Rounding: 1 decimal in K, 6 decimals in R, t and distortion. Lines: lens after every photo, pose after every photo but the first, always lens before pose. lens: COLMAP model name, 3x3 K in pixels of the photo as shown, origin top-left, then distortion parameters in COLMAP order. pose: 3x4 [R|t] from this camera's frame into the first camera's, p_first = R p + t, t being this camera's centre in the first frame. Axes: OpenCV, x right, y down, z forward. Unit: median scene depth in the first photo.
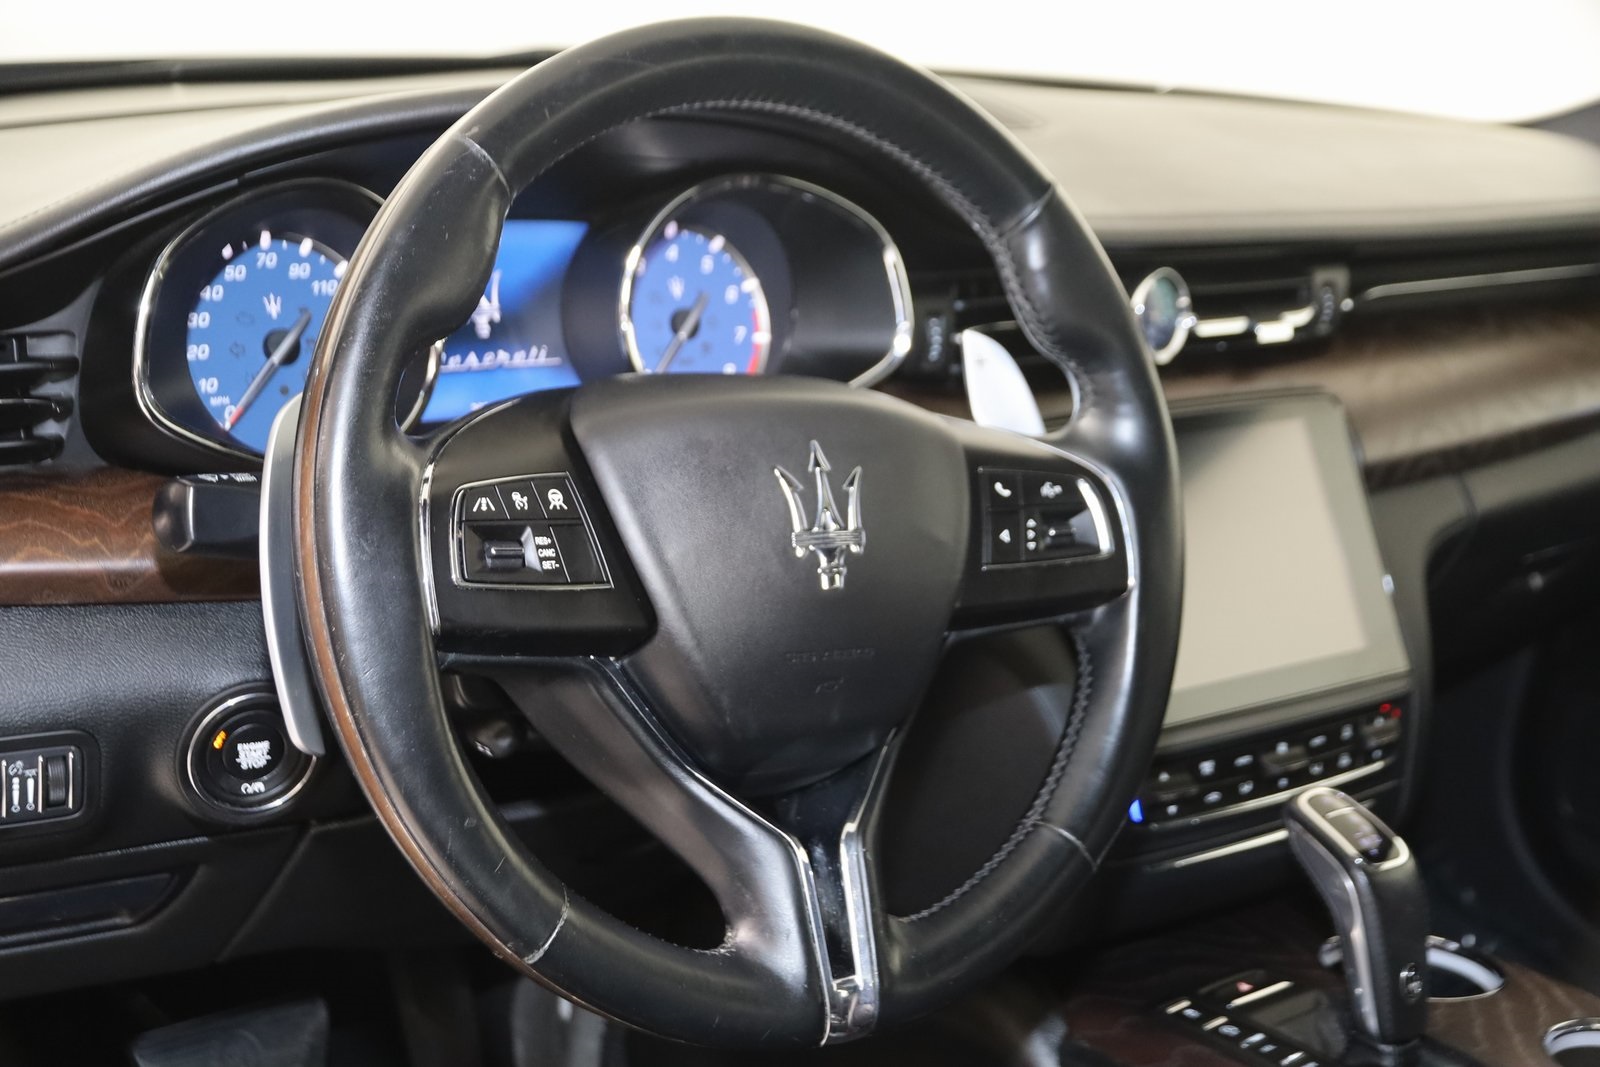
lens RADIAL K [[2132.9, 0, 790.2], [0, 2132.9, 557.0], [0, 0, 1]] dist [0.085594, 0.000000]
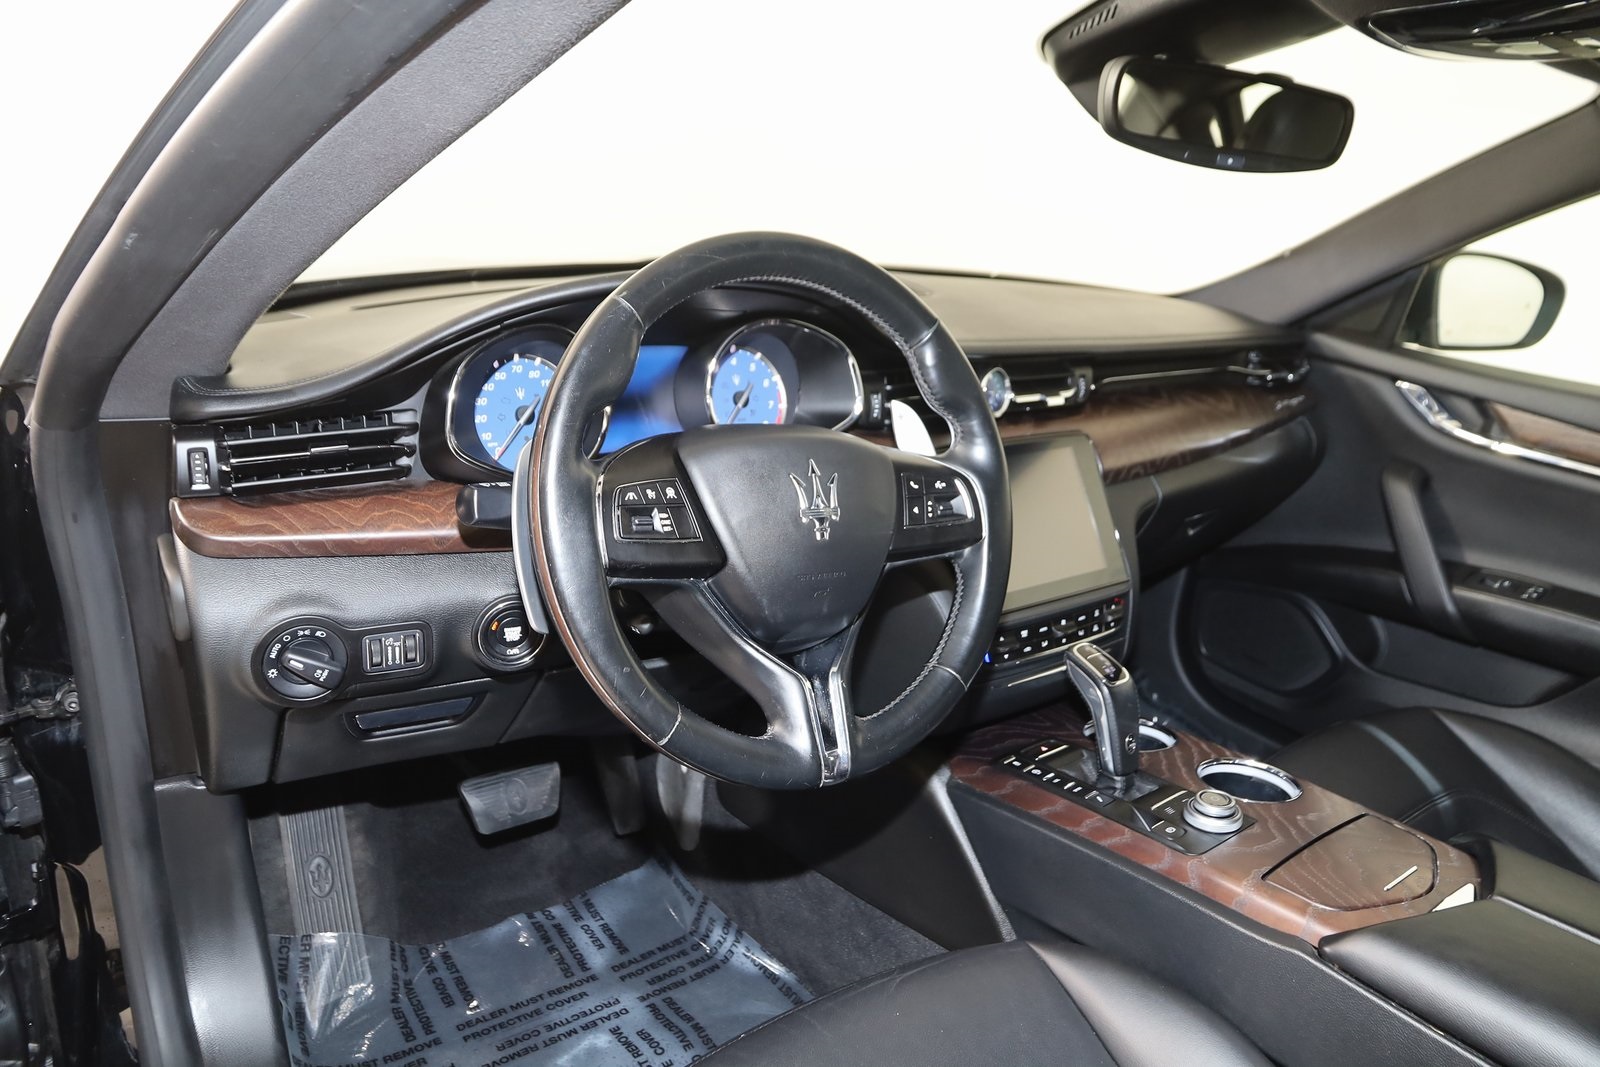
lens RADIAL K [[1118.4, 0, 804.9], [0, 1118.4, 534.4], [0, 0, 1]] dist [-0.111377, 0.073531]
pose [[0.999884, -0.014853, 0.003466, 0.001250], [0.014831, 0.999869, 0.006445, 0.003379], [-0.003561, -0.006393, 0.999973, 0.036314]]
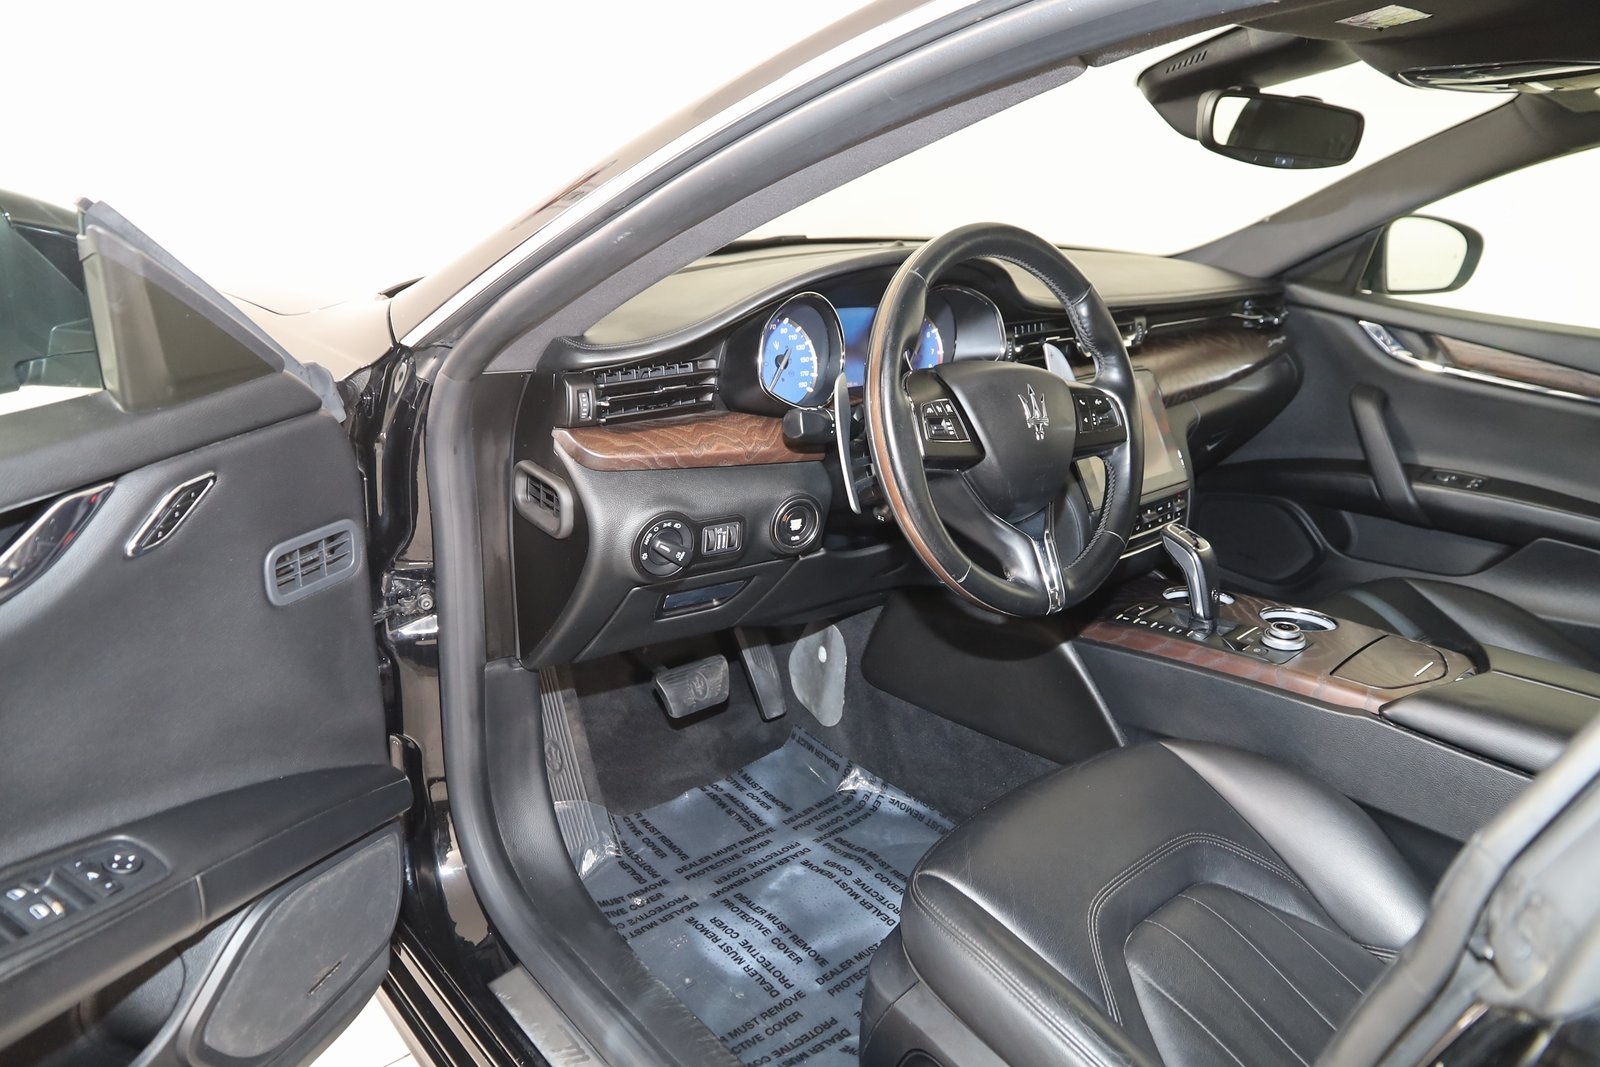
lens RADIAL K [[1118.4, 0, 809.4], [0, 1118.4, 514.1], [0, 0, 1]] dist [-0.111377, 0.073531]
pose [[0.994101, -0.062830, 0.088406, -0.343526], [0.061107, 0.997887, 0.022059, 0.051809], [-0.089606, -0.016527, 0.995840, -0.288042]]
